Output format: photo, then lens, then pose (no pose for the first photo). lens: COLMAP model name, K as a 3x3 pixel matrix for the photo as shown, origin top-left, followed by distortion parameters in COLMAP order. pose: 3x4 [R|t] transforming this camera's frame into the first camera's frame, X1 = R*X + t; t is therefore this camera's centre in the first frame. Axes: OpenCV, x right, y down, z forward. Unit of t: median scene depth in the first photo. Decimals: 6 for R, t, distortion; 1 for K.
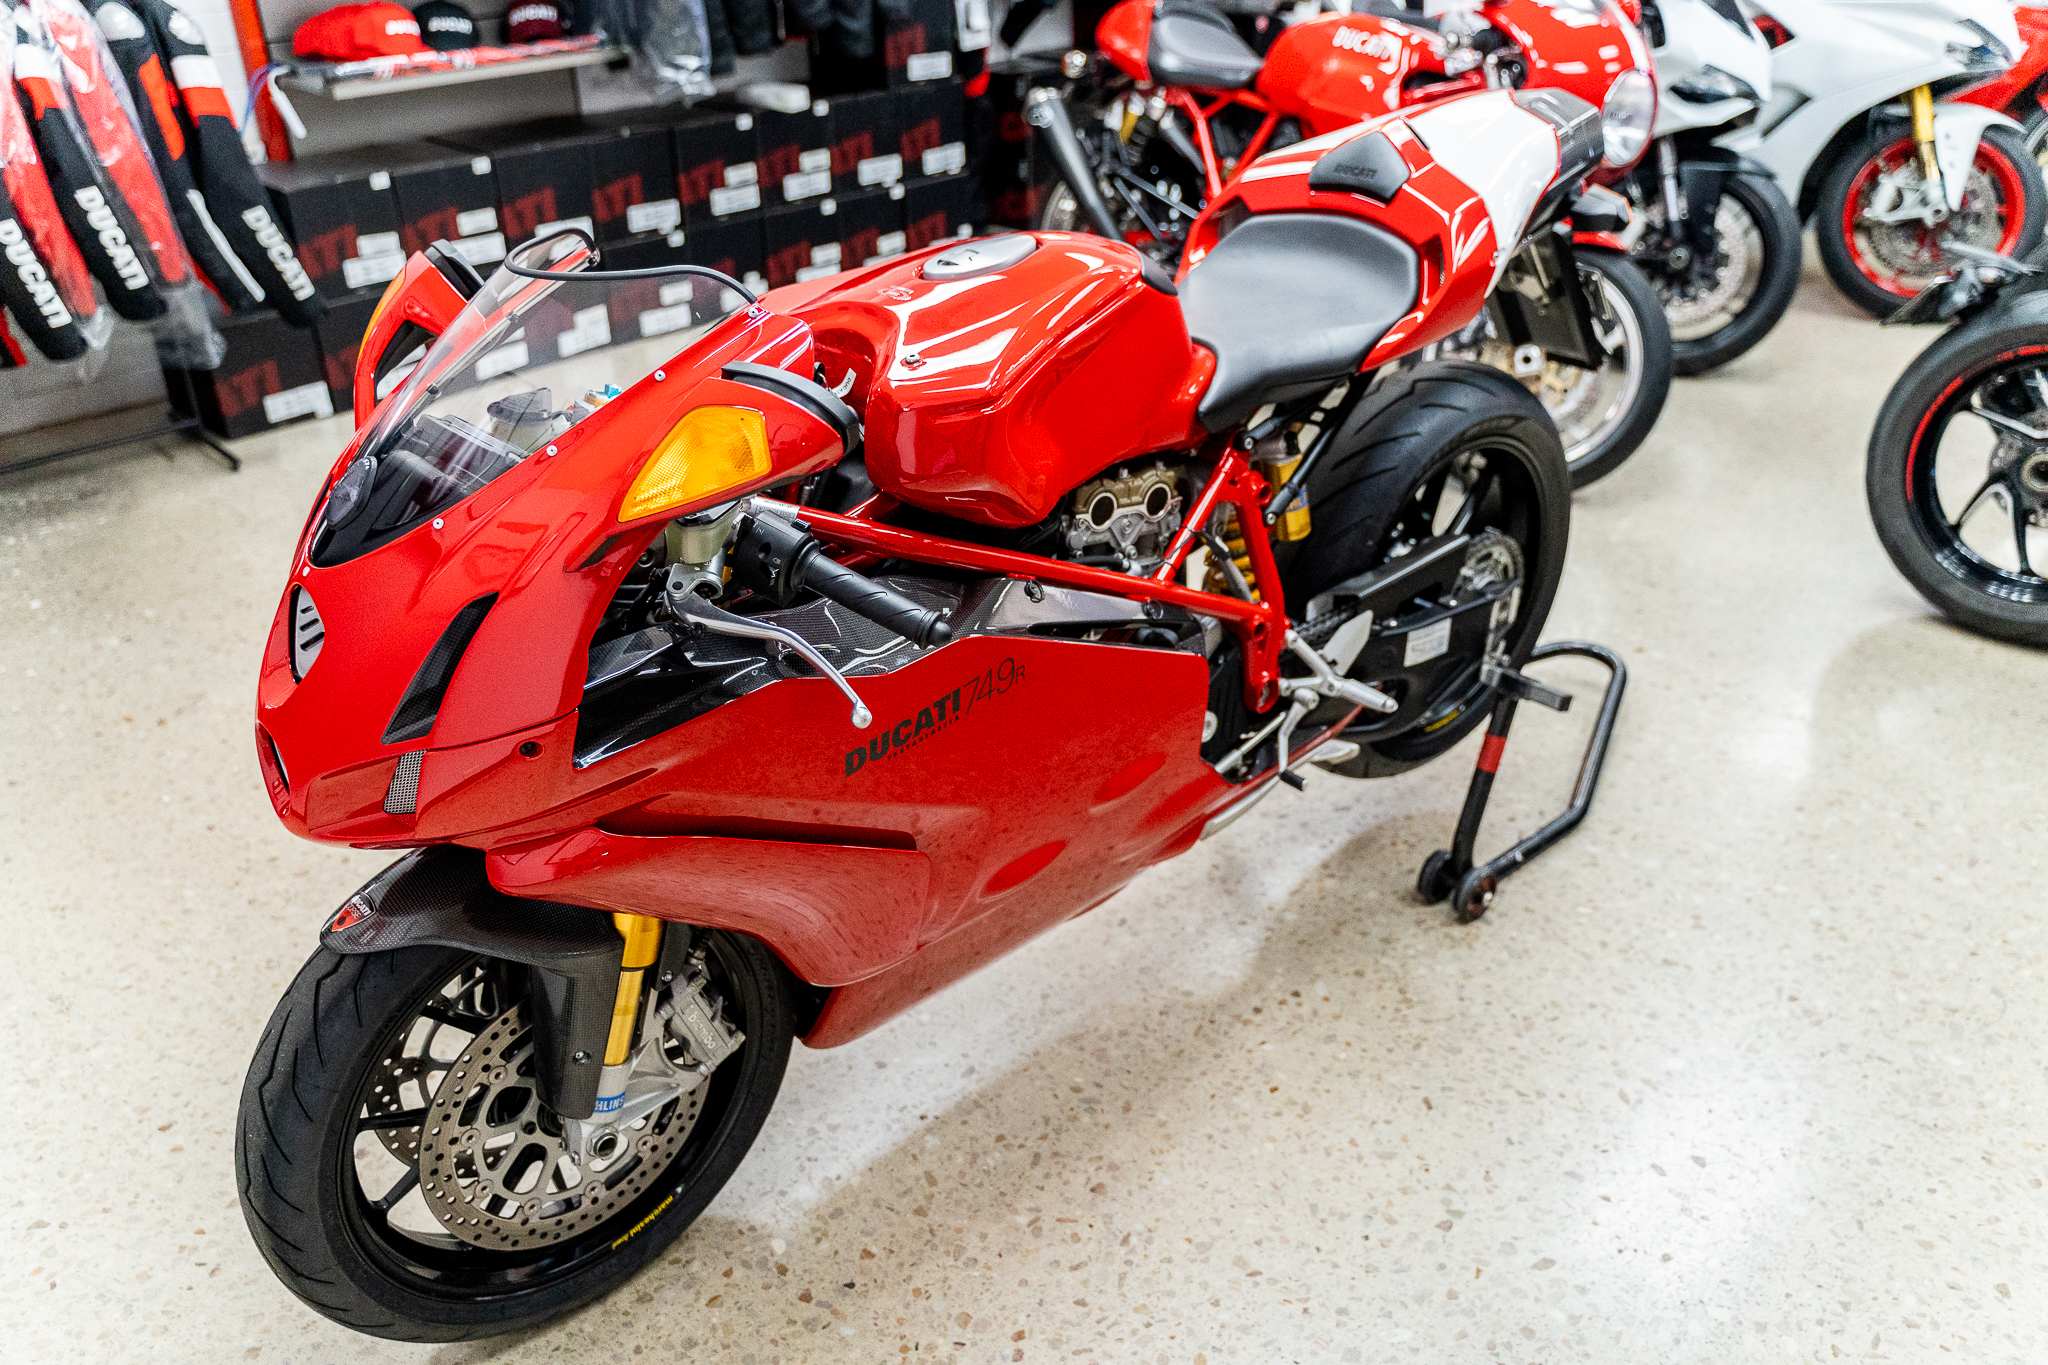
lens RADIAL K [[1739.1, 0, 1024.7], [0, 1739.1, 683.6], [0, 0, 1]] dist [-0.040561, -0.005906]
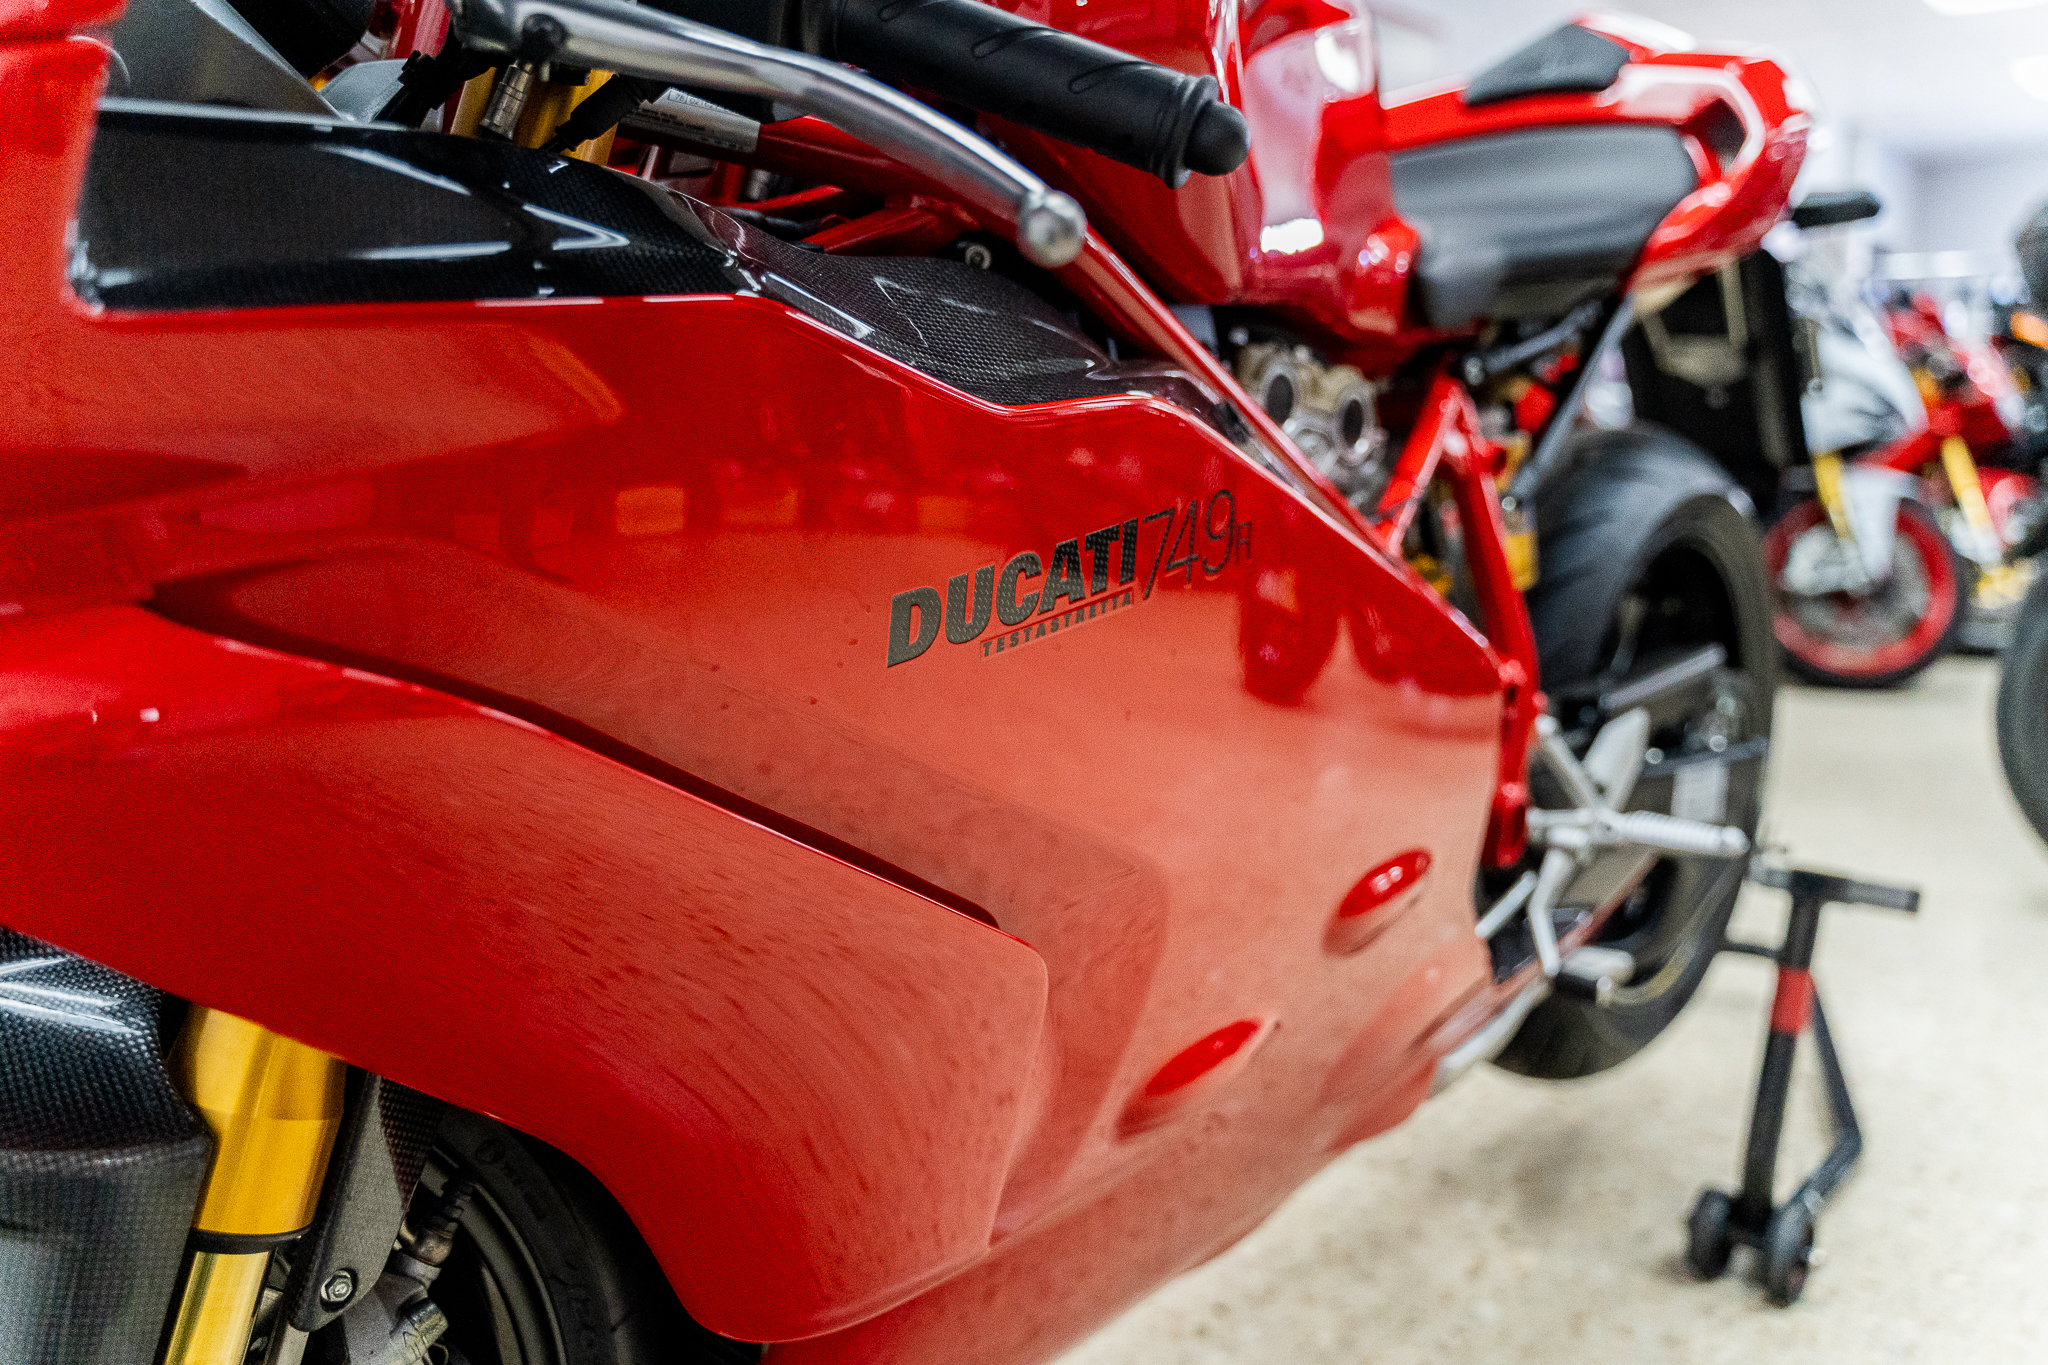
lens RADIAL K [[1739.1, 0, 1023.2], [0, 1739.1, 680.1], [0, 0, 1]] dist [-0.040561, -0.005906]
pose [[0.987059, 0.027297, 0.158016, -0.101488], [0.027188, 0.942651, -0.332671, 0.138498], [-0.158035, 0.332662, 0.929710, 0.489020]]
